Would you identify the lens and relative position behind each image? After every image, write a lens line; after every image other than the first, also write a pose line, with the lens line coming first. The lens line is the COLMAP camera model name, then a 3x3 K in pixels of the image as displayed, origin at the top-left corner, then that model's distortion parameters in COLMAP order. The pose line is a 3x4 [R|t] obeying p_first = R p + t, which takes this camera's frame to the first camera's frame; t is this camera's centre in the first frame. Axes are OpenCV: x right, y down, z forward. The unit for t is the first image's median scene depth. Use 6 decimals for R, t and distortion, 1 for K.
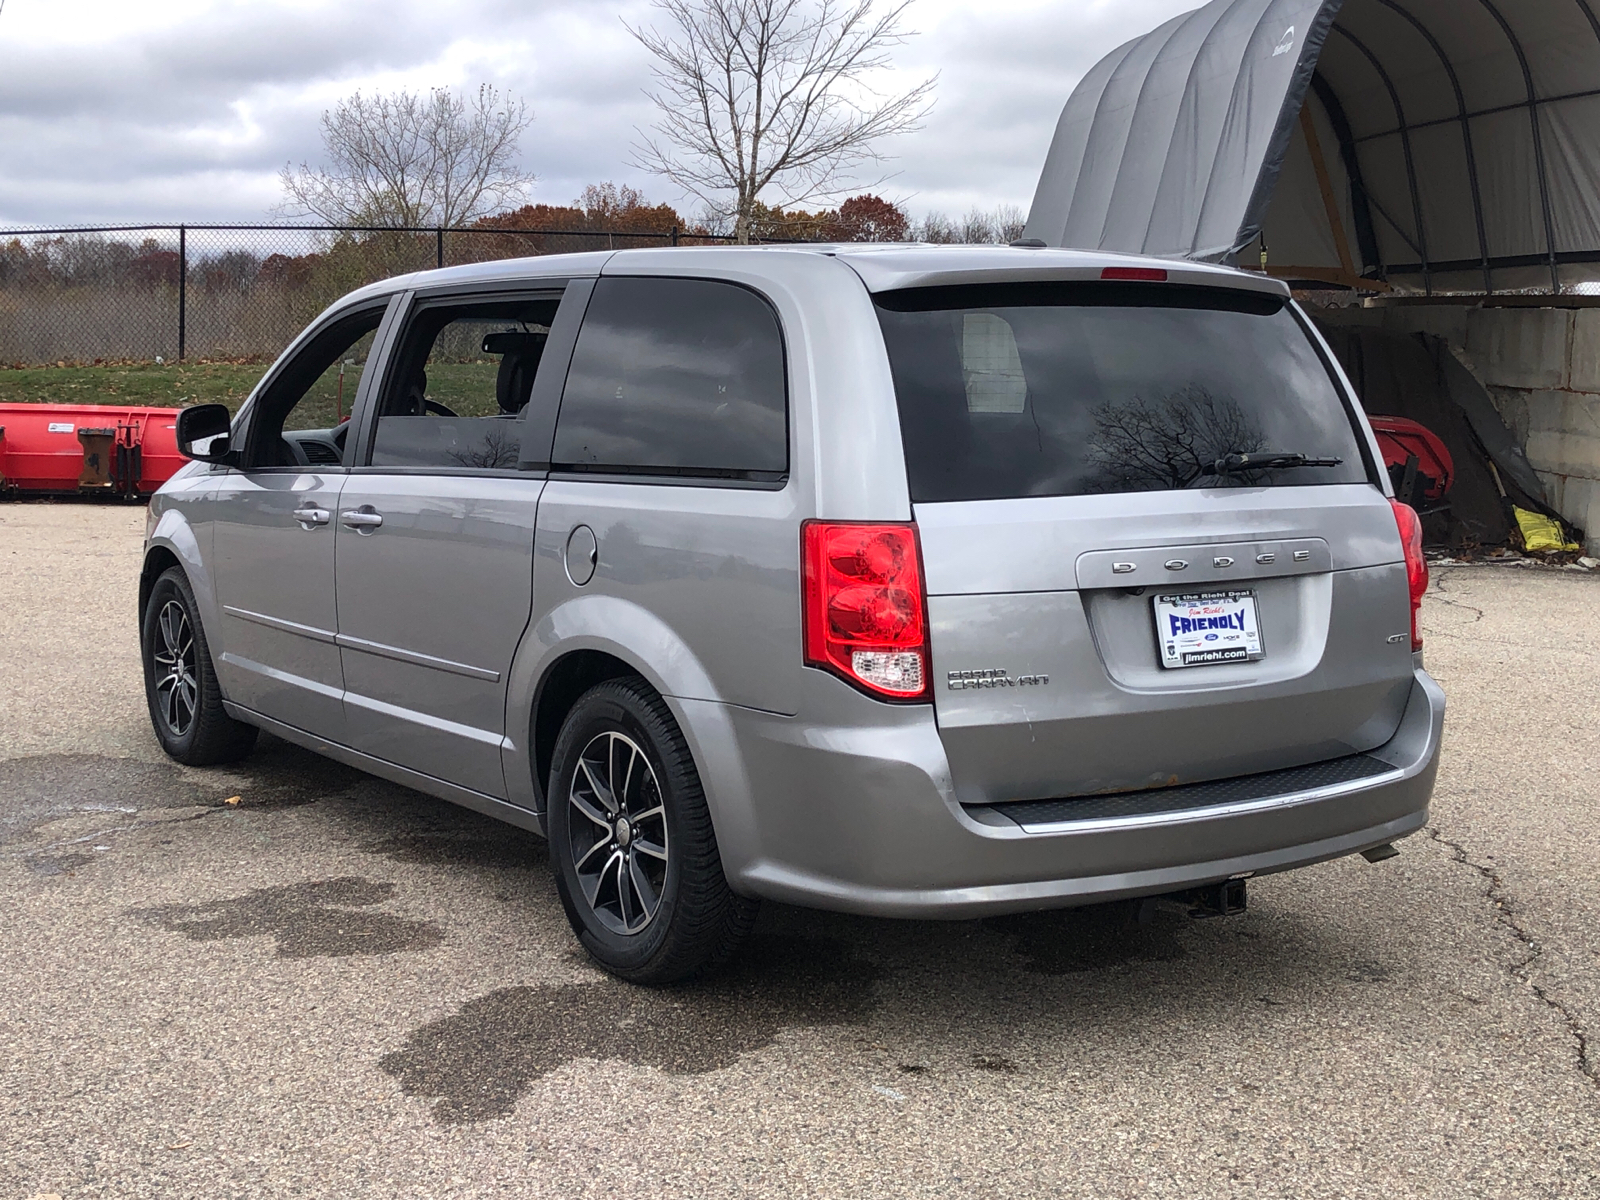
lens RADIAL K [[2114.7, 0, 791.2], [0, 2114.7, 560.7], [0, 0, 1]] dist [0.199476, -0.730234]
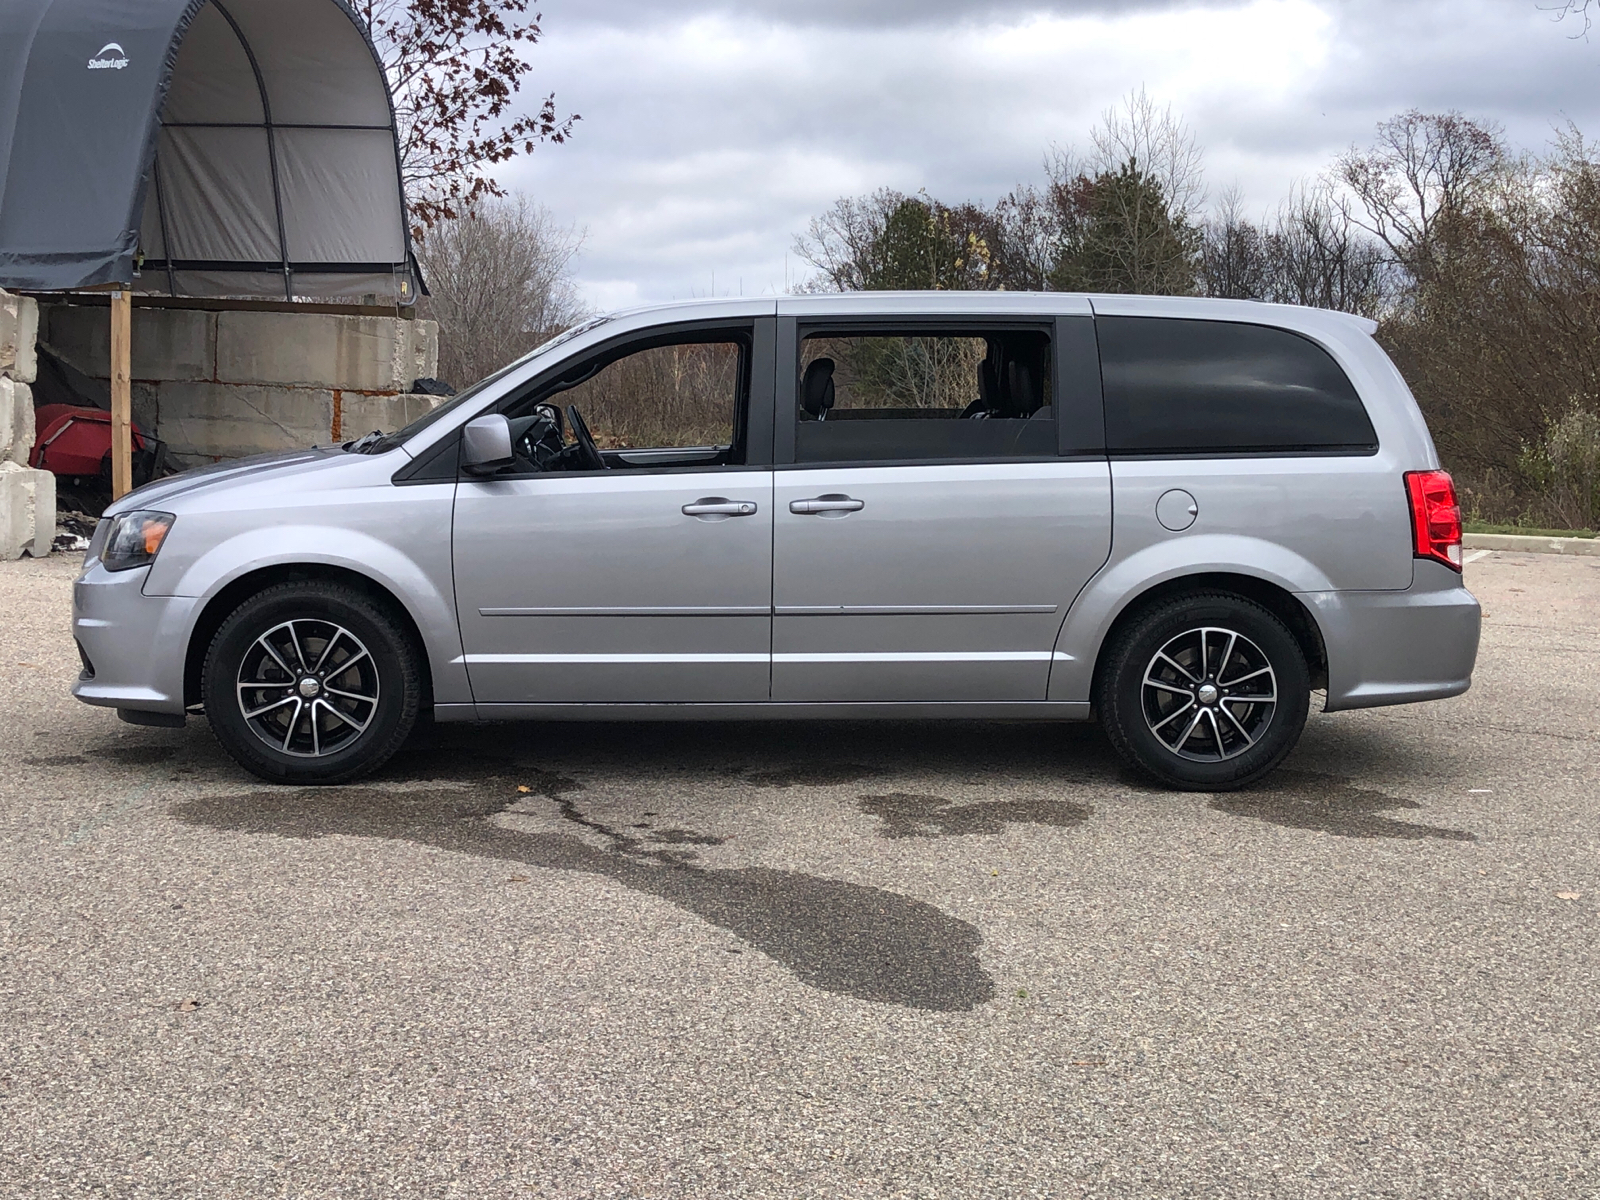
lens RADIAL K [[2114.7, 0, 791.2], [0, 2114.7, 560.7], [0, 0, 1]] dist [0.199476, -0.730234]
pose [[0.518392, -0.077559, 0.851619, -1.592948], [0.070502, 0.996364, 0.047825, -0.060880], [-0.852232, 0.035249, 0.521976, 0.500372]]
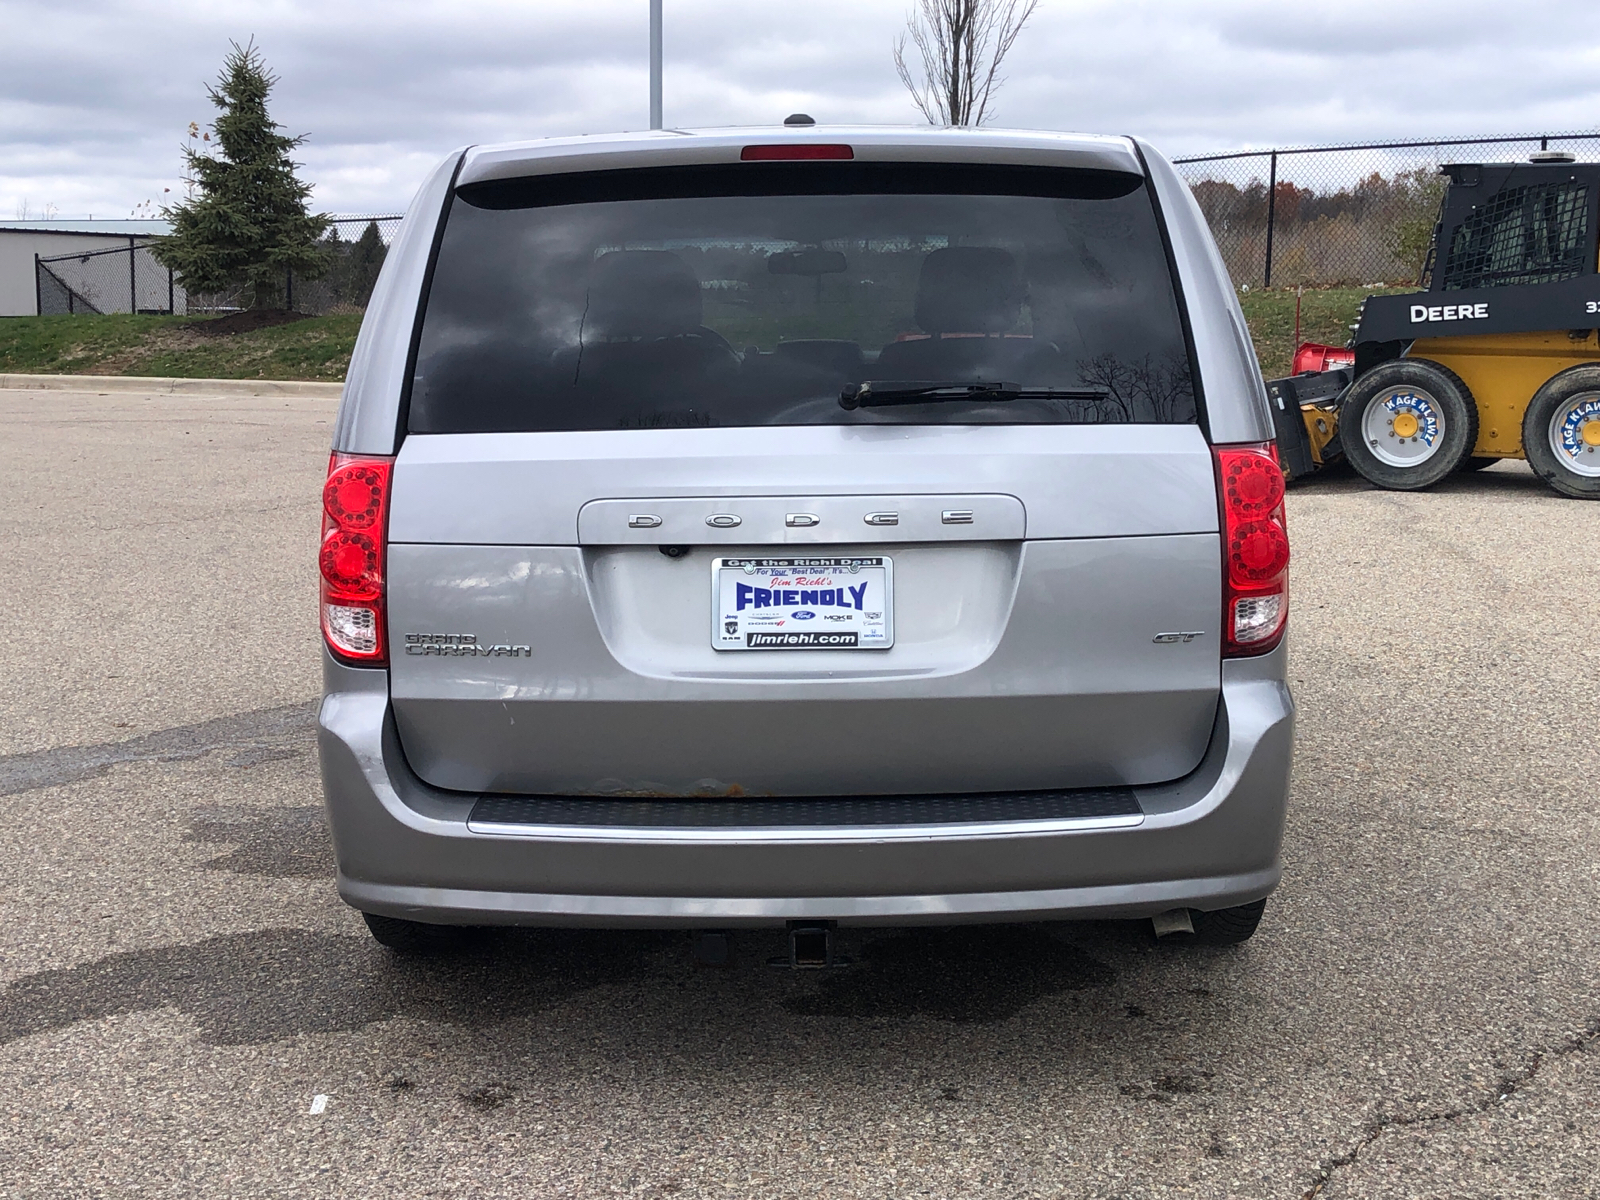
lens RADIAL K [[2114.7, 0, 791.2], [0, 2114.7, 560.7], [0, 0, 1]] dist [0.199476, -0.730234]
pose [[0.816504, 0.053915, -0.574817, 0.636395], [-0.035123, 0.998425, 0.043756, -0.018039], [0.576271, -0.015538, 0.817111, 0.357772]]
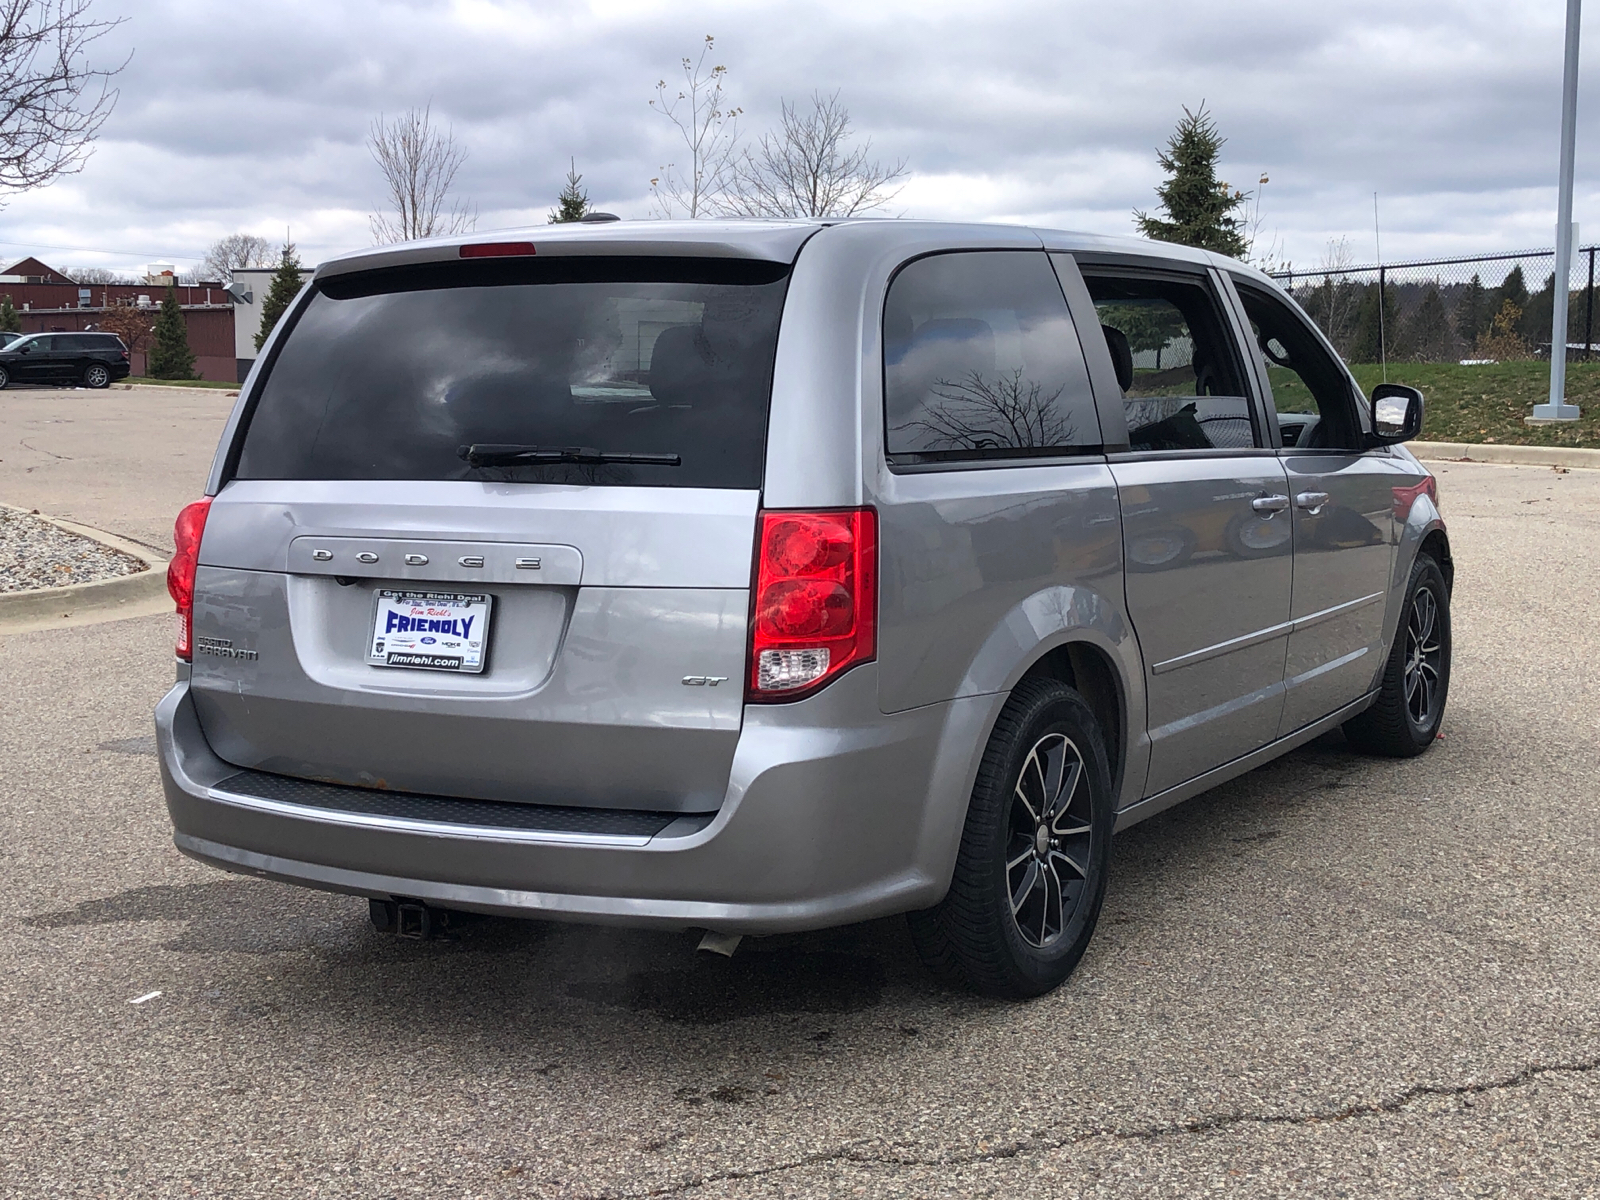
lens RADIAL K [[2114.7, 0, 791.2], [0, 2114.7, 560.7], [0, 0, 1]] dist [0.199476, -0.730234]
pose [[0.424626, 0.069990, -0.902660, 1.091841], [-0.064494, 0.996813, 0.046952, -0.052233], [0.903069, 0.038279, 0.427786, 0.739368]]
